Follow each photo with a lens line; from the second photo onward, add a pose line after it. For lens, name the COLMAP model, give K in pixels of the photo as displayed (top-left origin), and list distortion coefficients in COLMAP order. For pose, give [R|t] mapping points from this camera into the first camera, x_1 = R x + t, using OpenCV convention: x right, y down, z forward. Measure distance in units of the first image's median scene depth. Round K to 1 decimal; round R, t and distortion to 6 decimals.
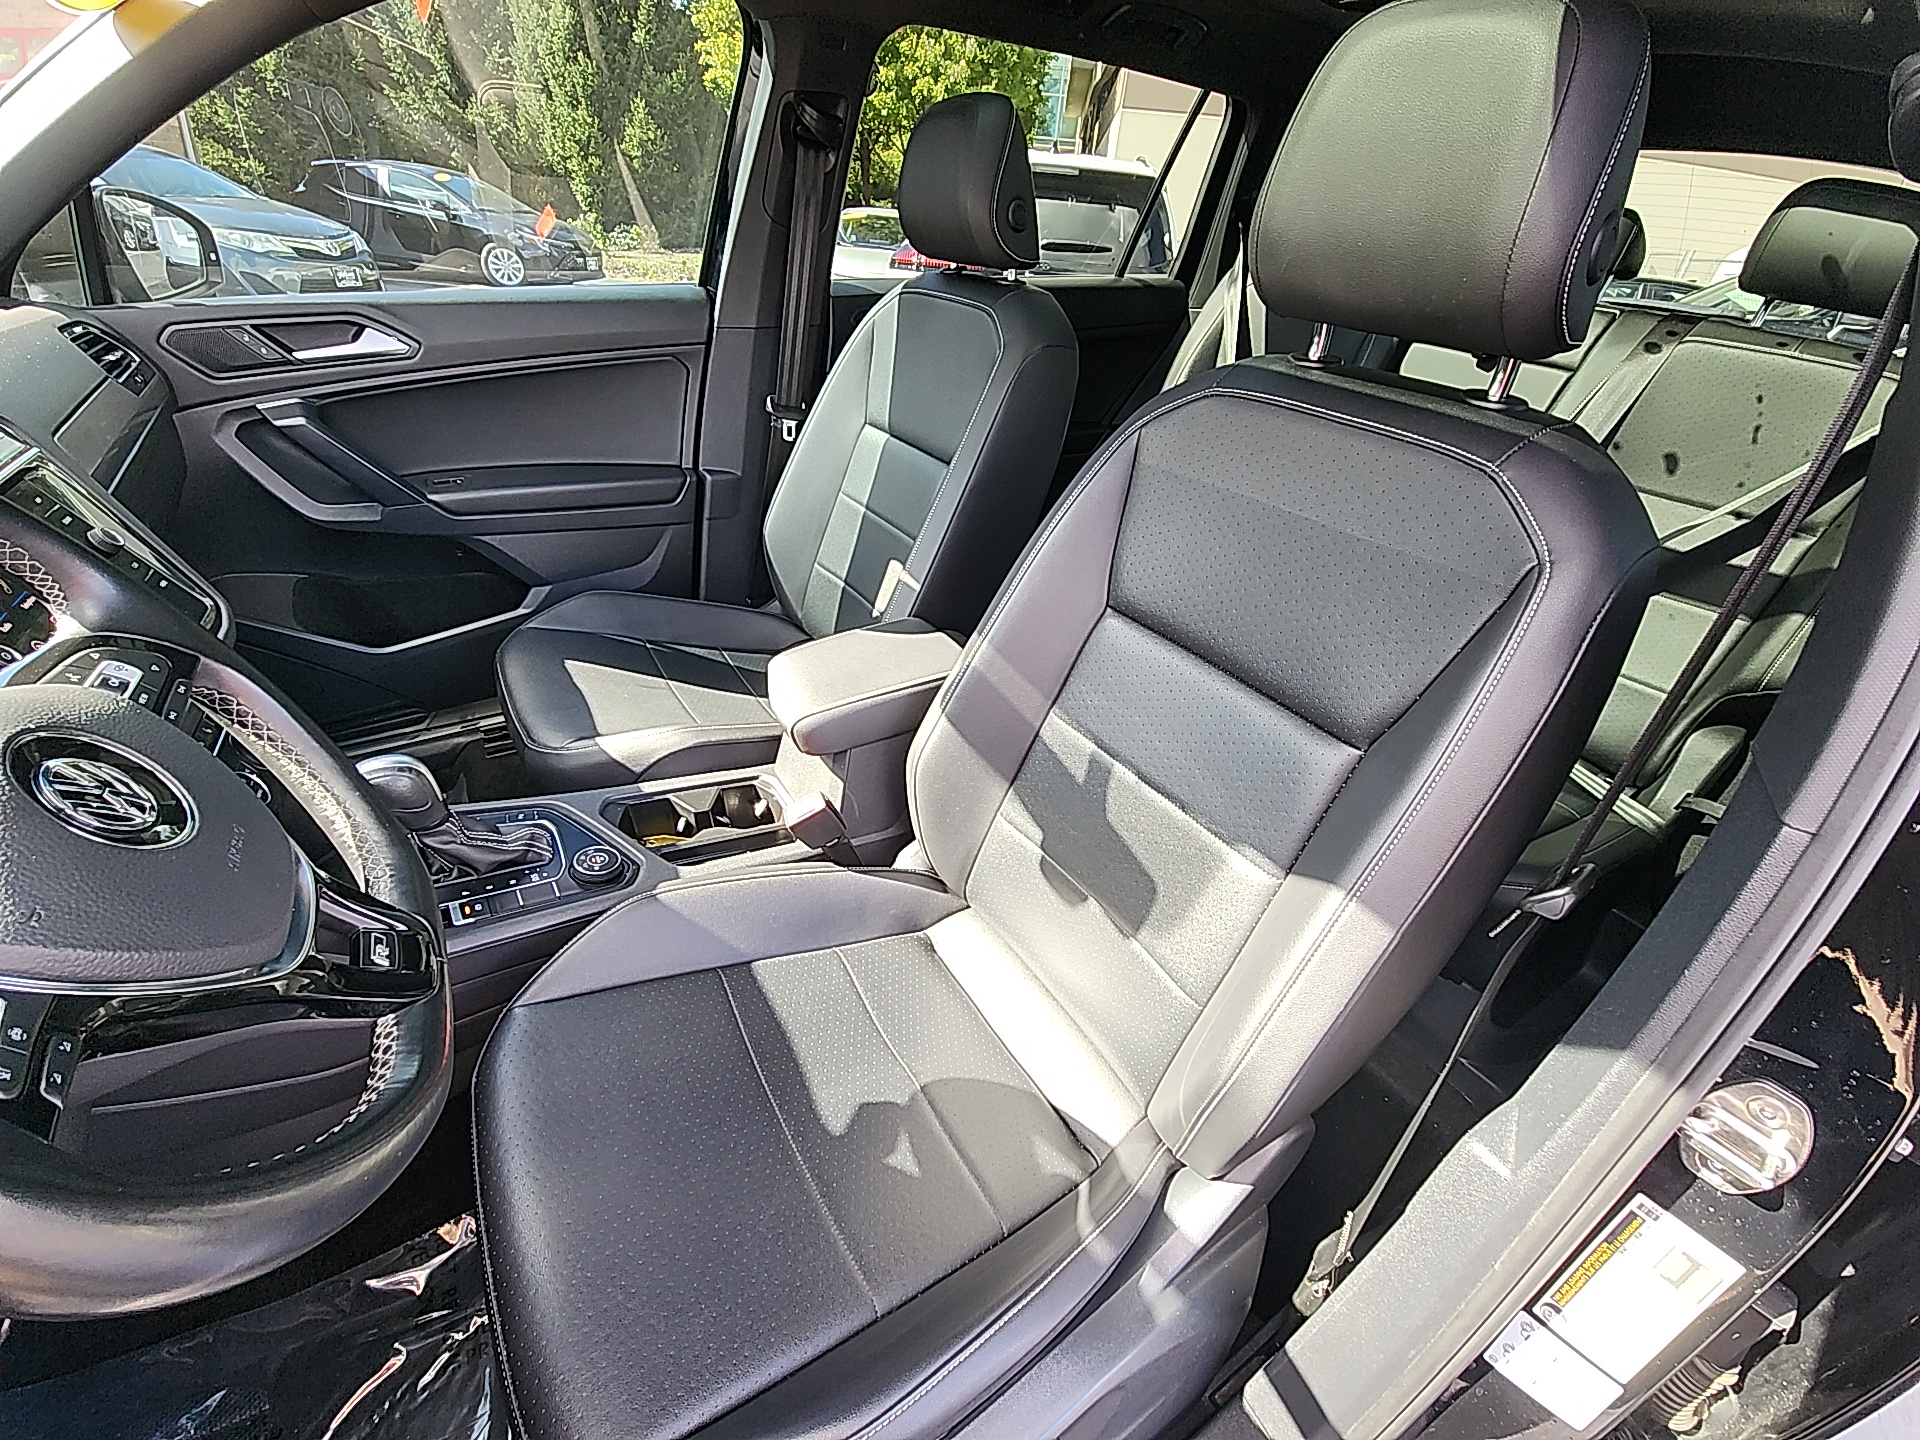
lens RADIAL K [[779.1, 0, 950.3], [0, 779.1, 766.2], [0, 0, 1]] dist [-0.003879, -0.000530]
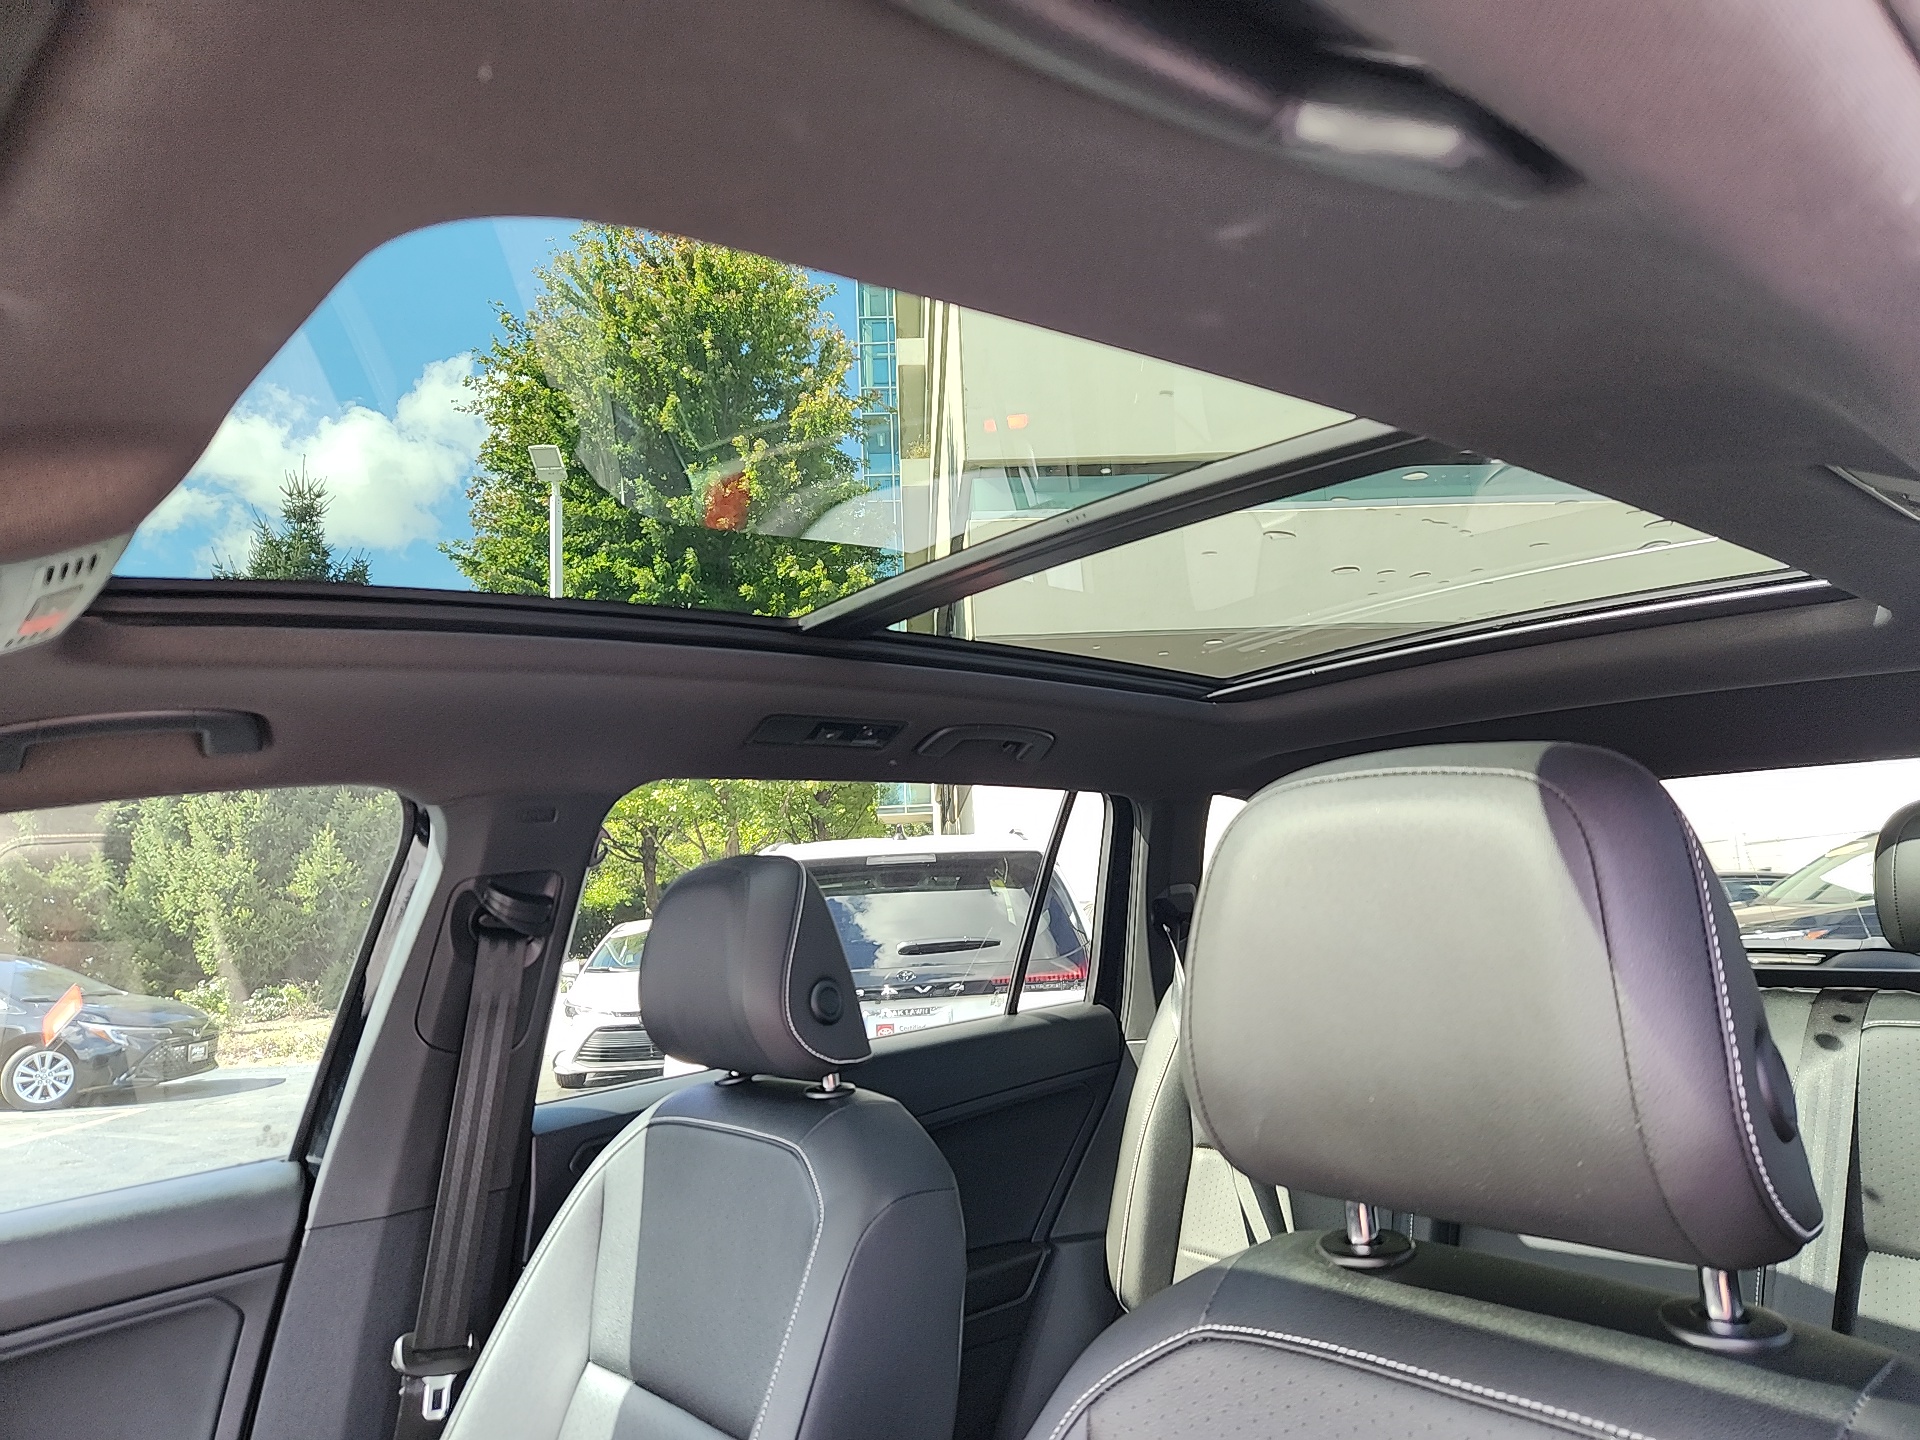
lens RADIAL K [[1282.4, 0, 995.6], [0, 1282.4, 722.5], [0, 0, 1]] dist [0.054747, -0.059311]
pose [[0.979144, -0.101518, 0.175988, 0.047582], [0.193514, 0.729862, -0.655633, -0.125168], [-0.061889, 0.676015, 0.734284, 0.051600]]
